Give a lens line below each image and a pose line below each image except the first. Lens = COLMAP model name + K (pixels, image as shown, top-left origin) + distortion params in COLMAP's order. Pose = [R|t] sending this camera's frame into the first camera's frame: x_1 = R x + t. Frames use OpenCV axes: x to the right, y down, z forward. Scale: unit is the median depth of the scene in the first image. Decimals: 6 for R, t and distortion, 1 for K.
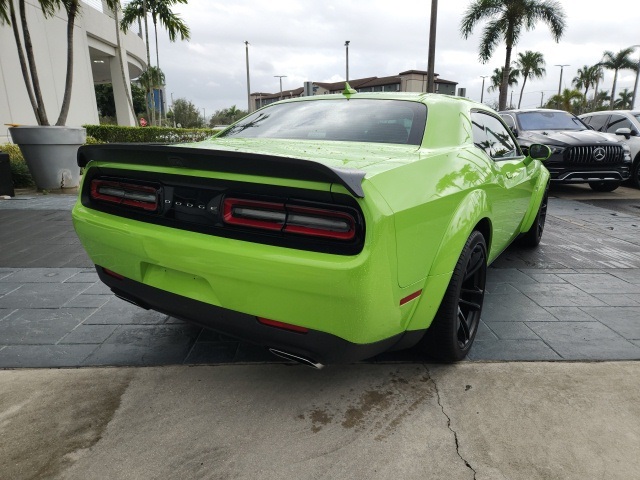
lens RADIAL K [[424.7, 0, 323.5], [0, 424.7, 249.6], [0, 0, 1]] dist [0.063031, -0.049863]
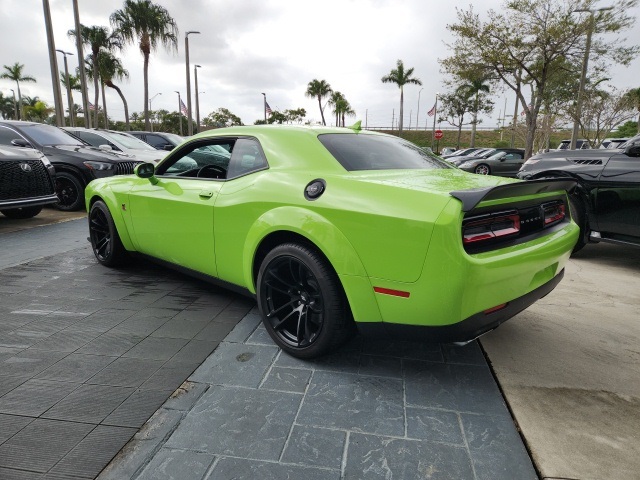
lens RADIAL K [[427.8, 0, 323.3], [0, 427.8, 239.9], [0, 0, 1]] dist [0.066280, -0.055143]
pose [[0.198461, -0.196962, 0.960114, -0.838618], [0.237802, 0.960005, 0.147784, -0.189616], [-0.950823, 0.198988, 0.237361, 0.619211]]
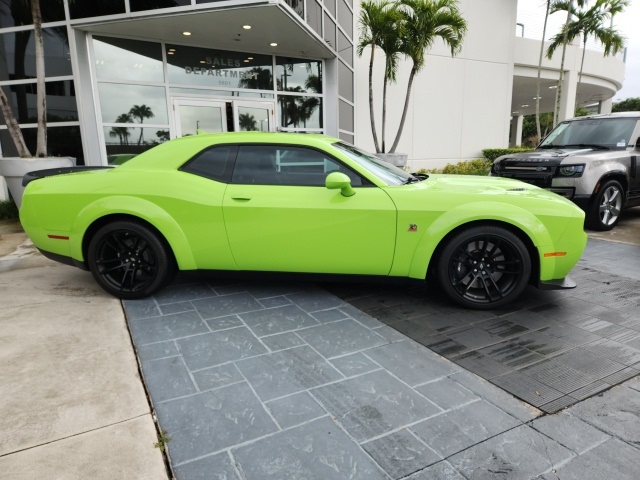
lens RADIAL K [[427.8, 0, 323.3], [0, 427.8, 239.9], [0, 0, 1]] dist [0.066280, -0.055143]
pose [[0.443241, 0.161499, -0.881734, 1.227658], [-0.220601, 0.973038, 0.067328, -0.143678], [0.868834, 0.164669, 0.466917, 0.506448]]
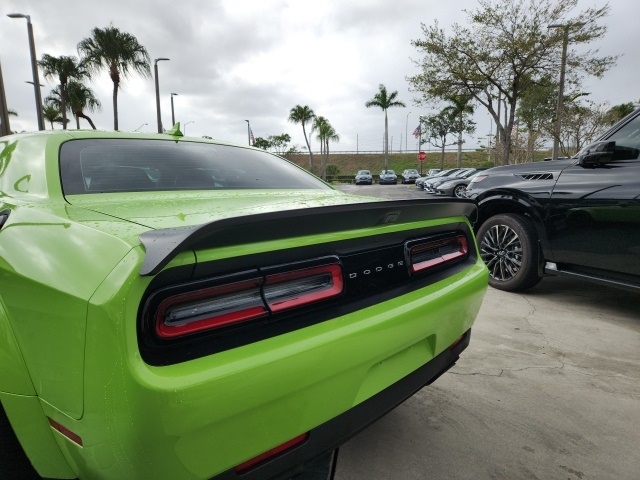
lens RADIAL K [[430.2, 0, 325.7], [0, 430.2, 243.2], [0, 0, 1]] dist [0.071106, -0.063737]
pose [[0.179044, -0.154170, 0.971687, -0.529653], [0.266643, 0.958285, 0.102912, -0.123381], [-0.947019, 0.240668, 0.212683, 0.426625]]
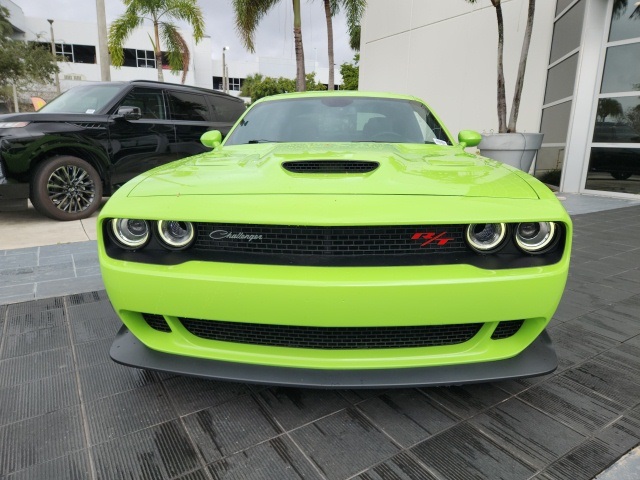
lens RADIAL K [[427.8, 0, 323.3], [0, 427.8, 239.9], [0, 0, 1]] dist [0.066280, -0.055143]
pose [[-0.868030, 0.092761, -0.487769, 0.702262], [-0.146892, 0.890439, 0.430745, -0.433957], [0.474285, 0.445549, -0.759302, 1.778530]]
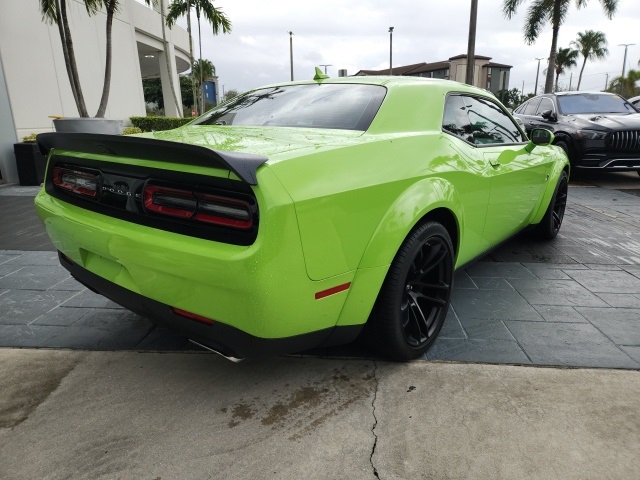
lens RADIAL K [[423.3, 0, 320.0], [0, 423.3, 240.0], [0, 0, 1]] dist [0.066421, -0.057017]
pose [[0.993264, 0.017828, -0.114497, 0.125589], [-0.017294, 0.999834, 0.005658, -0.002765], [0.114579, -0.003640, 0.993407, 0.027474]]
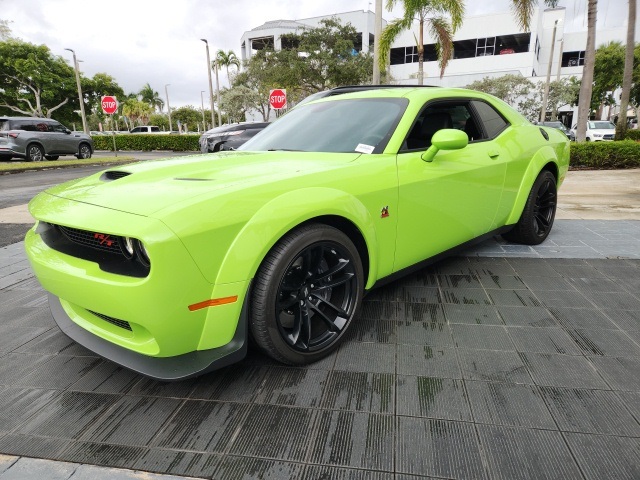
lens RADIAL K [[427.8, 0, 323.3], [0, 427.8, 239.9], [0, 0, 1]] dist [0.066280, -0.055143]
pose [[-0.973873, -0.034431, 0.224470, 0.053151], [0.080262, 0.872460, 0.482049, -0.499006], [-0.212439, 0.487471, -0.846902, 1.894138]]
